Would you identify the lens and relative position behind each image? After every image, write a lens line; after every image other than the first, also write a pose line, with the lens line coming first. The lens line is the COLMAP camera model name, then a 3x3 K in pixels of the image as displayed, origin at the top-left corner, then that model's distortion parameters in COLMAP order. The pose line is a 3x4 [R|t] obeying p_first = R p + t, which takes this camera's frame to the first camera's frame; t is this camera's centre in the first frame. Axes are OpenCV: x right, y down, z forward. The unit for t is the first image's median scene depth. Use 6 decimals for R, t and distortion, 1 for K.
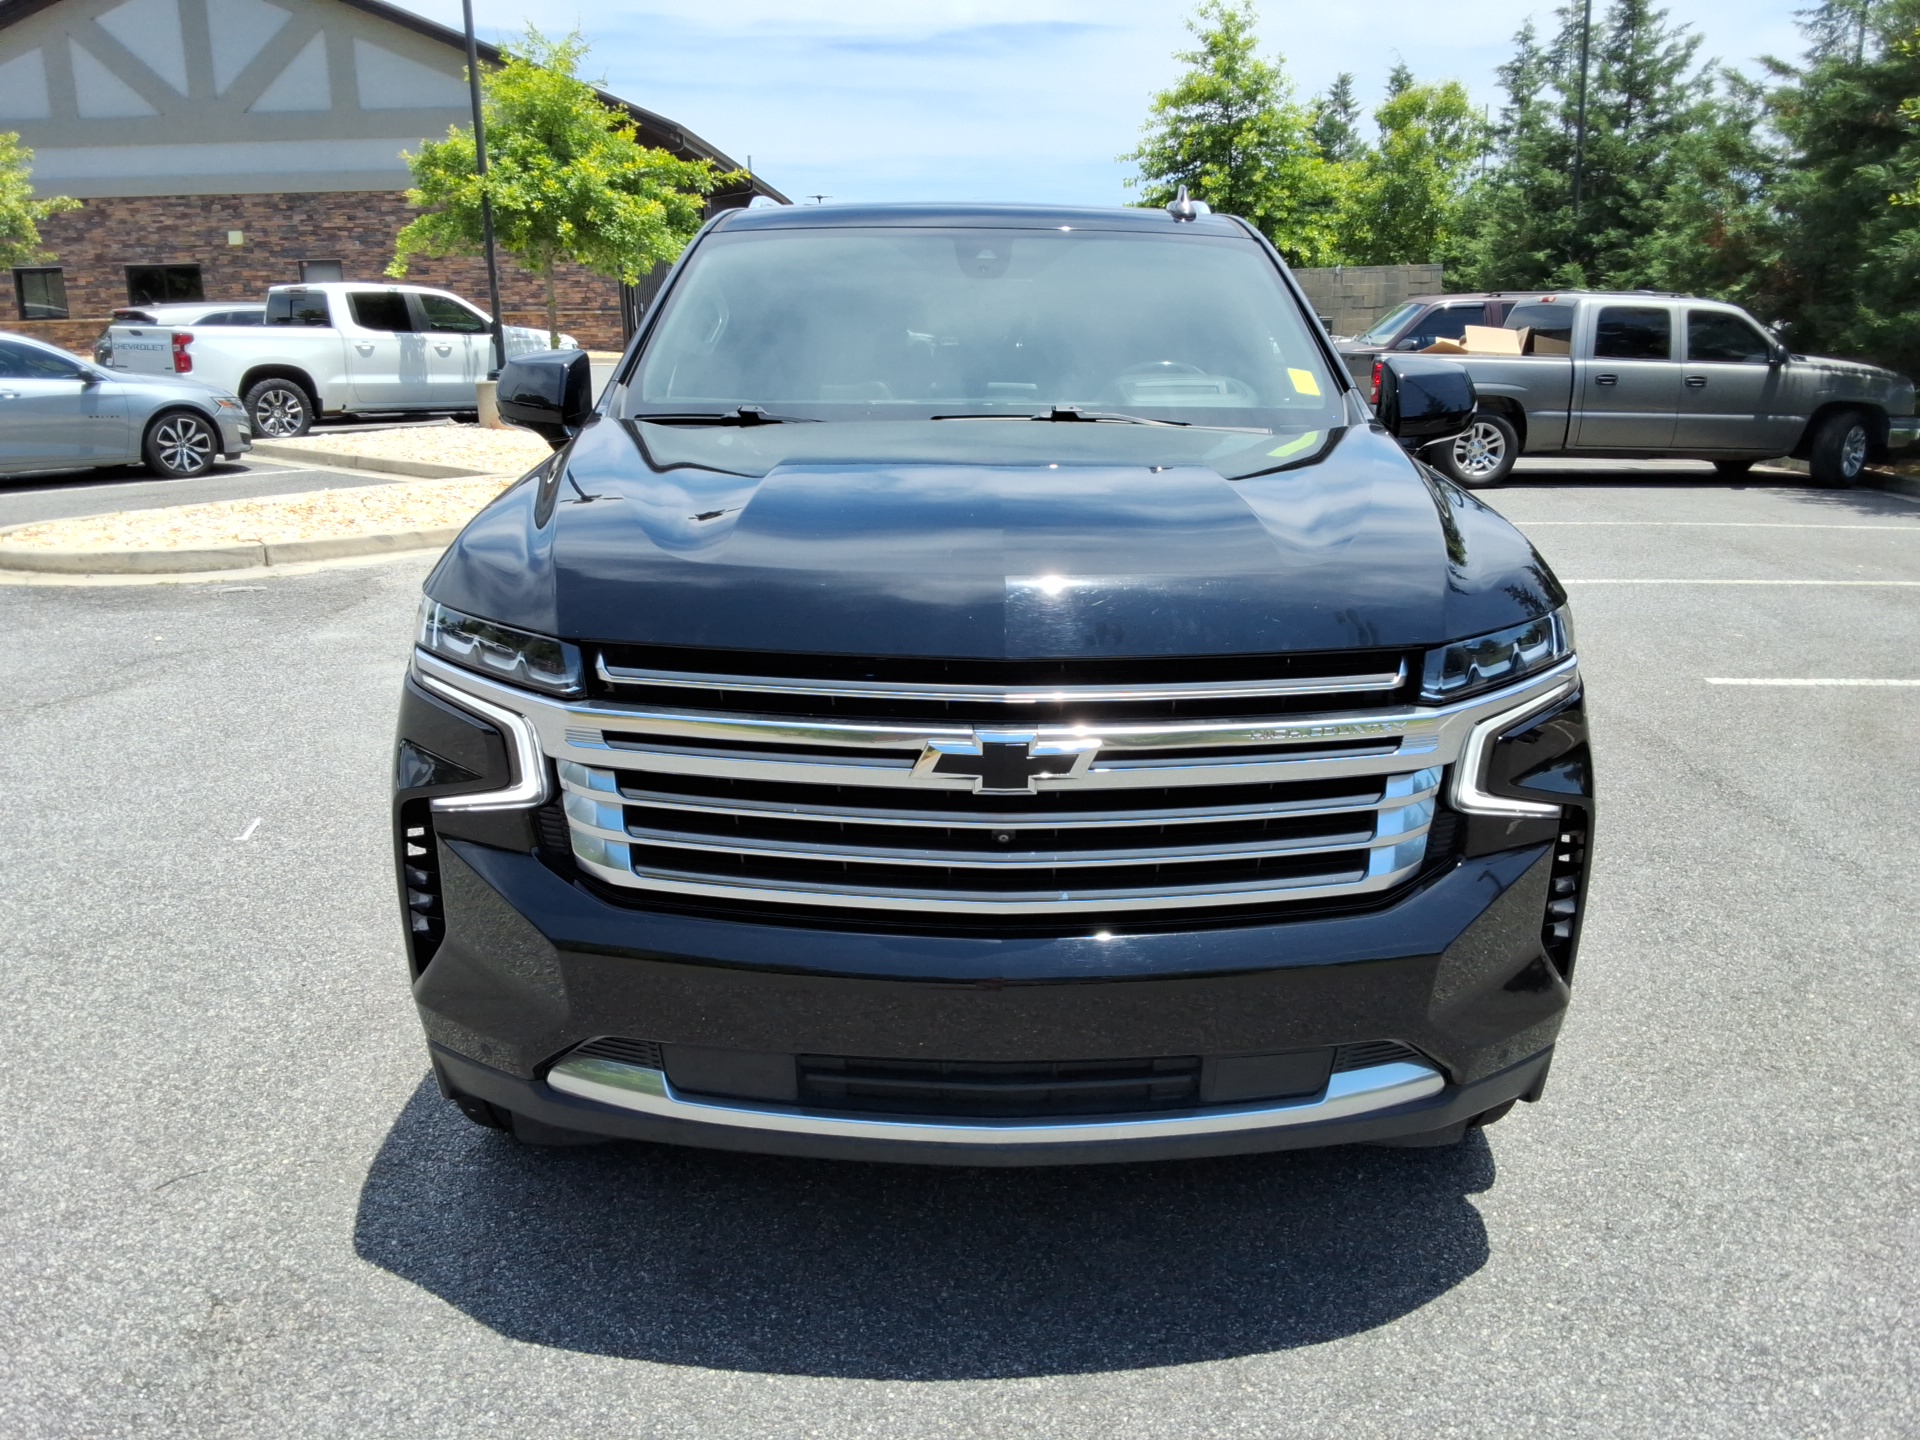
lens RADIAL K [[1541.7, 0, 961.0], [0, 1541.7, 694.0], [0, 0, 1]] dist [0.116670, -0.174820]
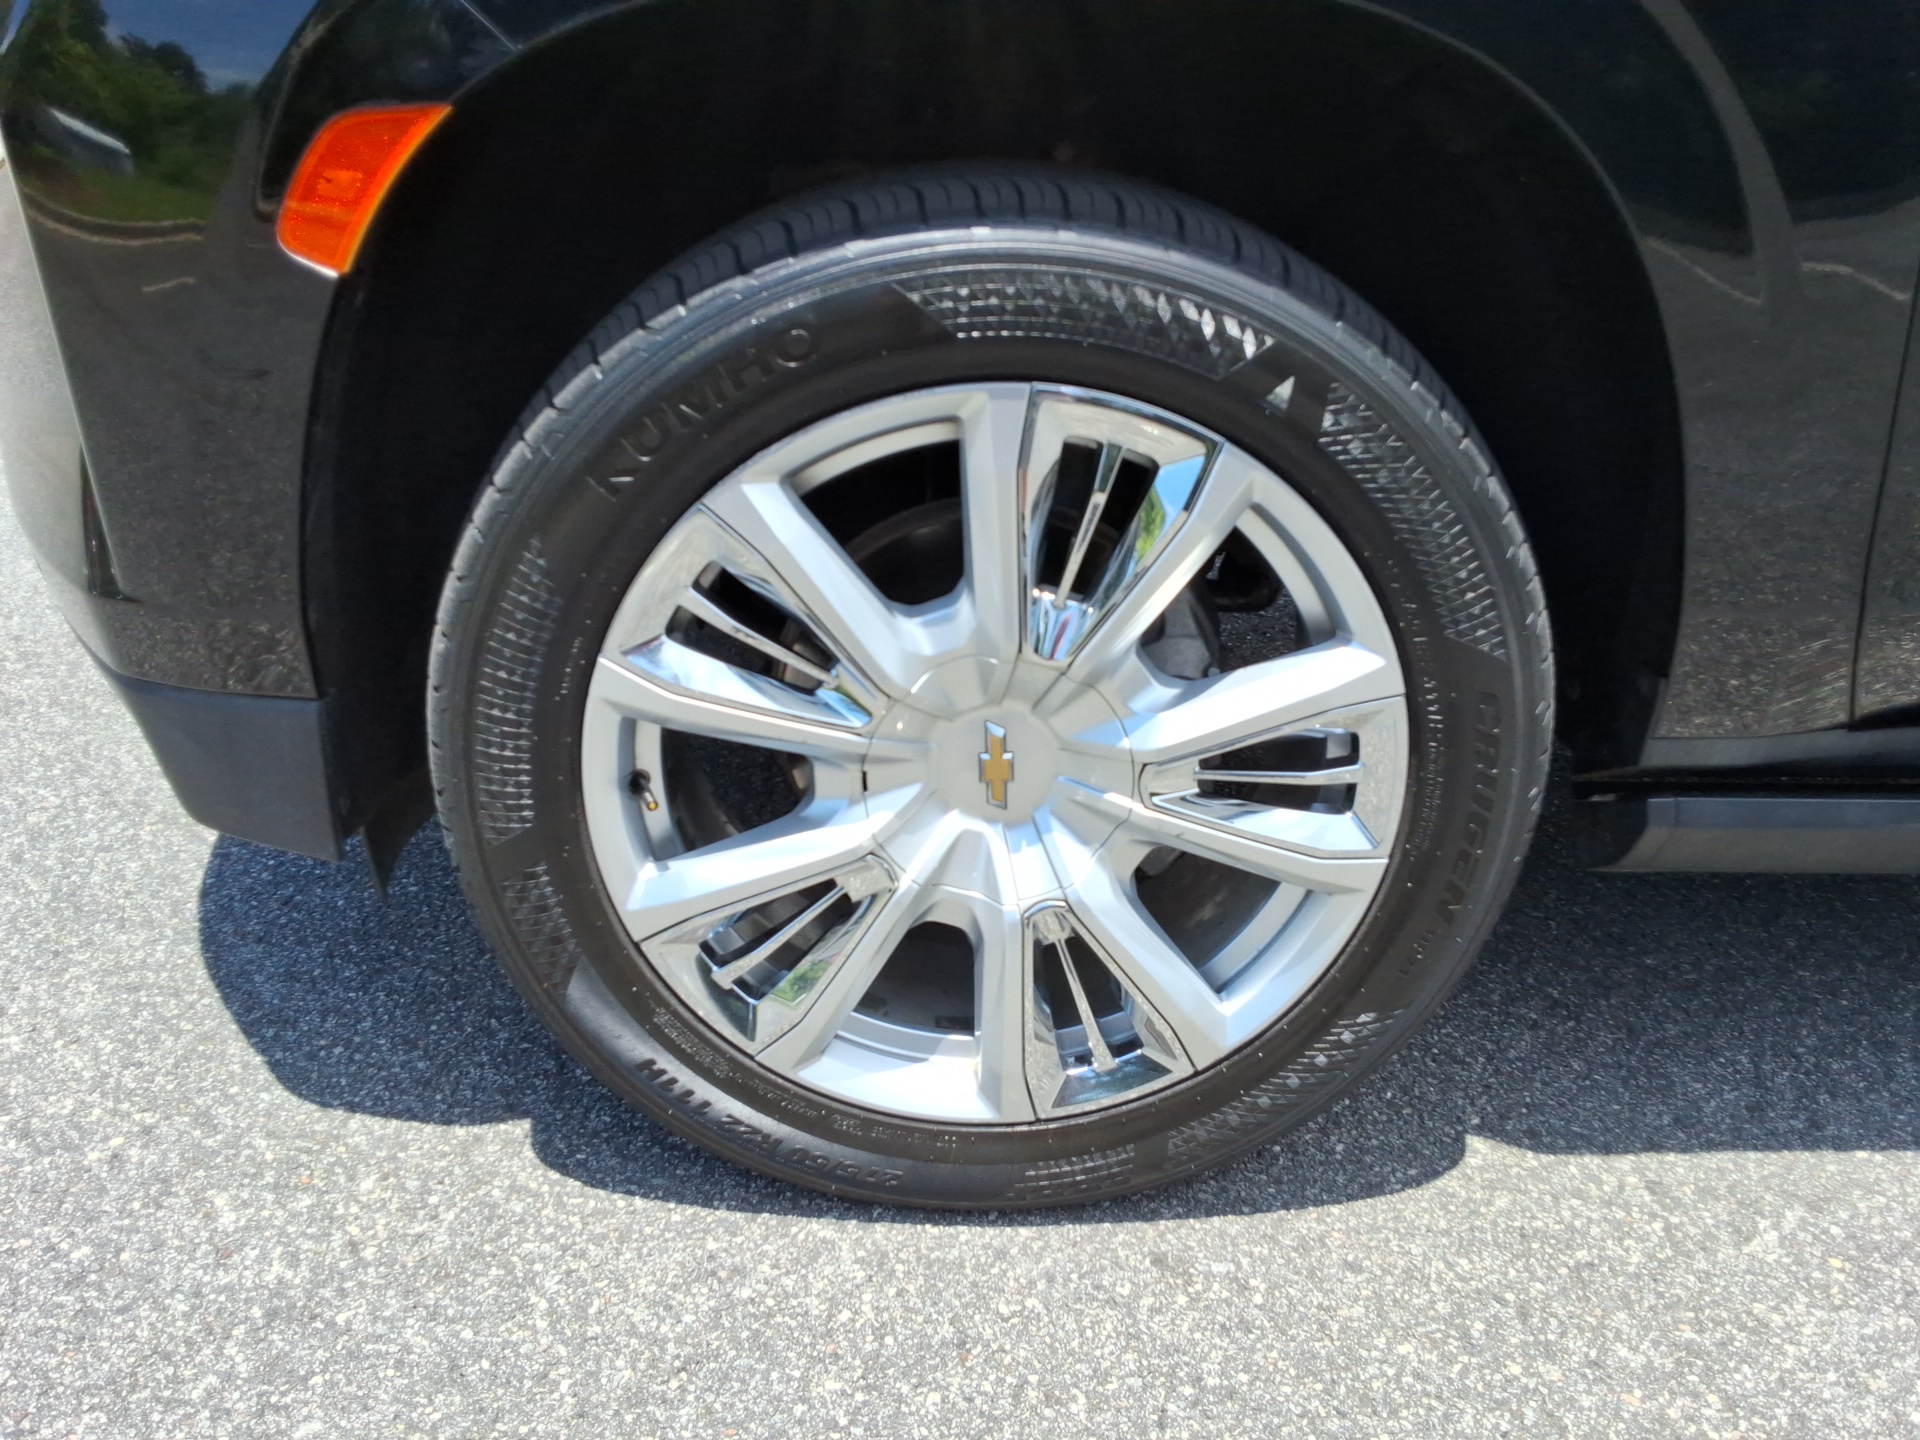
lens RADIAL K [[1542.6, 0, 974.6], [0, 1542.6, 696.9], [0, 0, 1]] dist [0.111929, -0.181170]
pose [[0.011578, 0.400139, -0.916381, 0.776457], [-0.268798, 0.883956, 0.382584, -0.009520], [0.963127, 0.241891, 0.117791, 1.153562]]
